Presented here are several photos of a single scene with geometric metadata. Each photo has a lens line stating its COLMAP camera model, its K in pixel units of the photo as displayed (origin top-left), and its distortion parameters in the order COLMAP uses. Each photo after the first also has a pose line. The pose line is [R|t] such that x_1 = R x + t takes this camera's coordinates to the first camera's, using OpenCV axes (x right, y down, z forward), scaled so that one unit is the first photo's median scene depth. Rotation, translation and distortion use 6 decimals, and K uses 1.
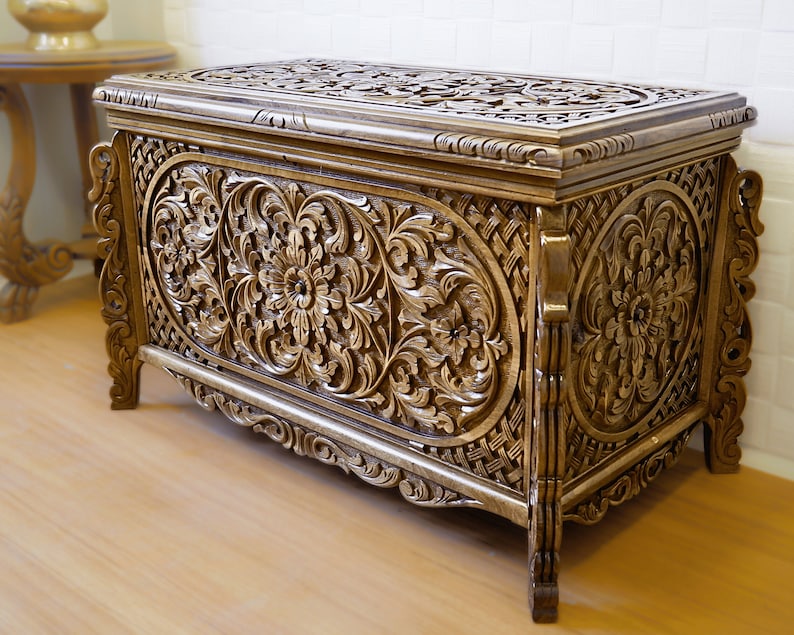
lens RADIAL K [[998.8, 0, 397.0], [0, 998.8, 317.5], [0, 0, 1]] dist [-0.011021, -0.010334]
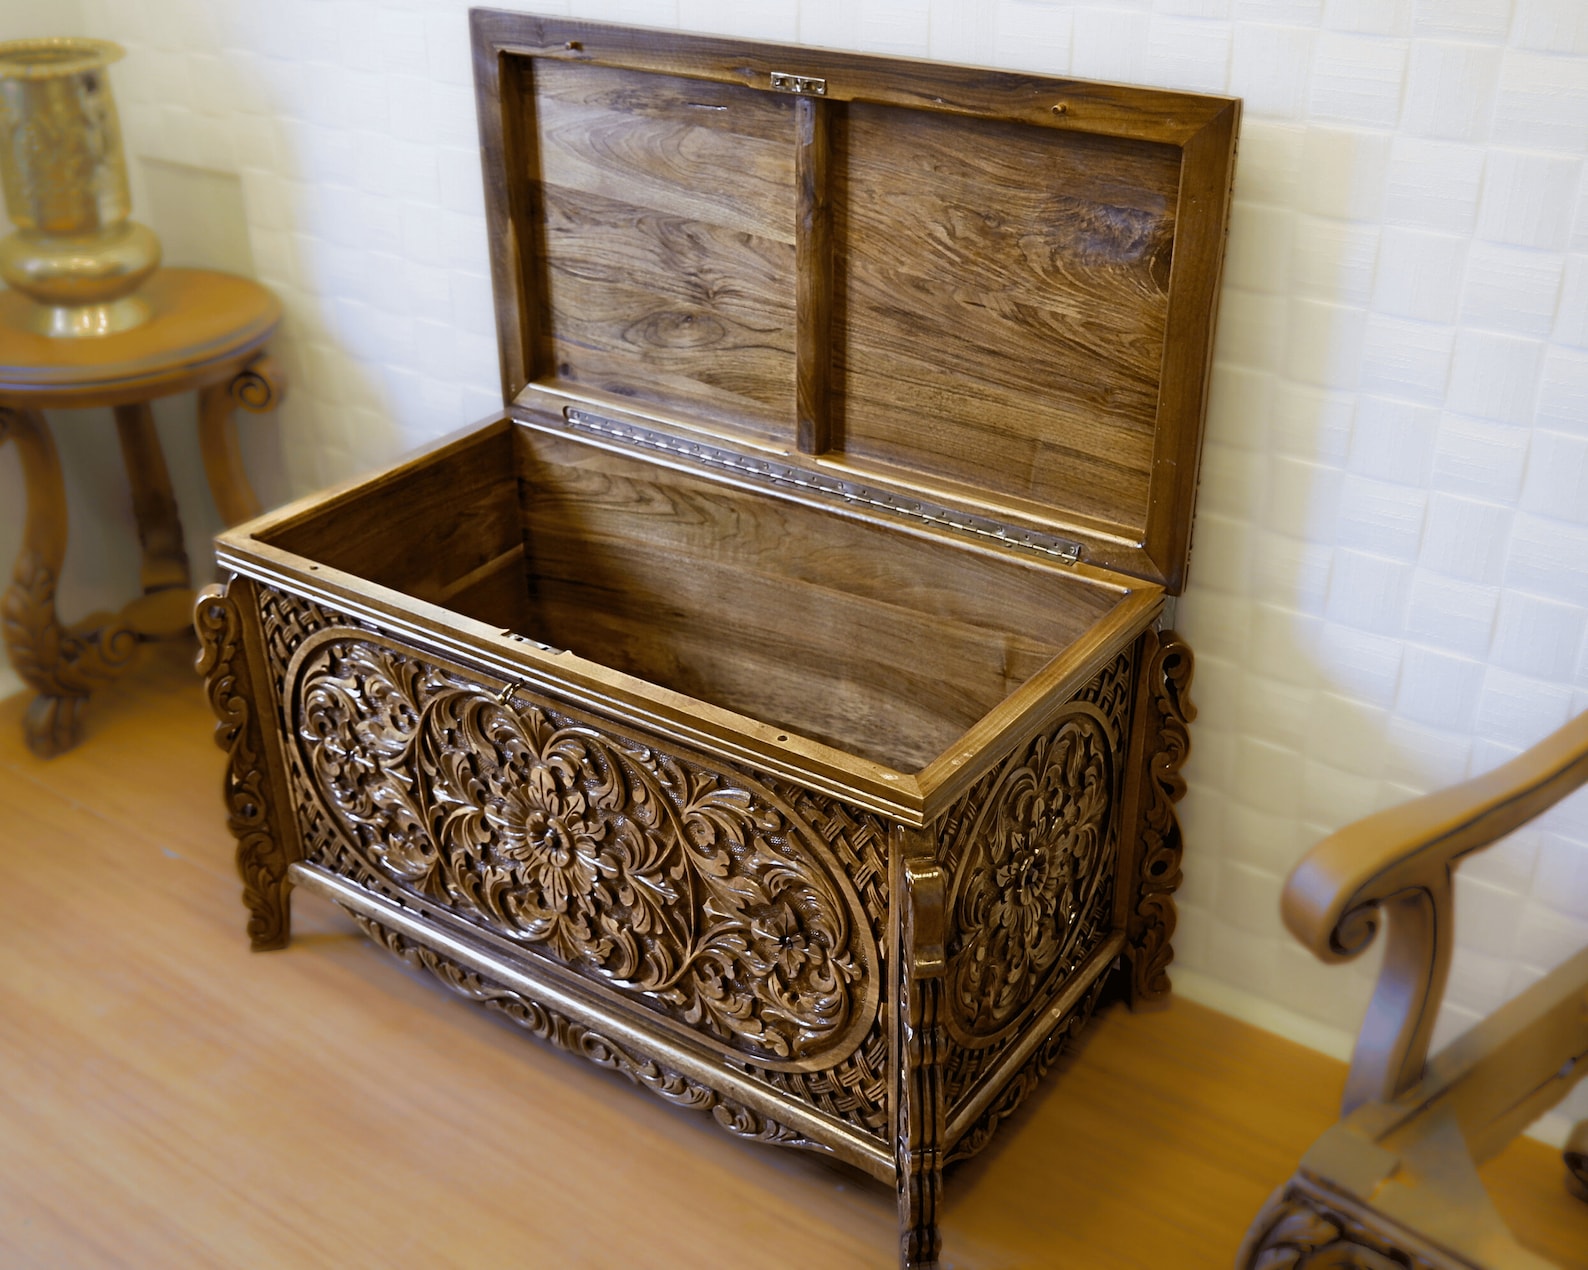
lens RADIAL K [[1759.4, 0, 794.0], [0, 1759.4, 635.0], [0, 0, 1]] dist [0.001684, 0.001686]
pose [[0.991595, -0.065736, 0.111438, -0.058016], [0.047863, 0.986583, 0.156089, -0.360670], [-0.120203, -0.149444, 0.981437, -0.203326]]
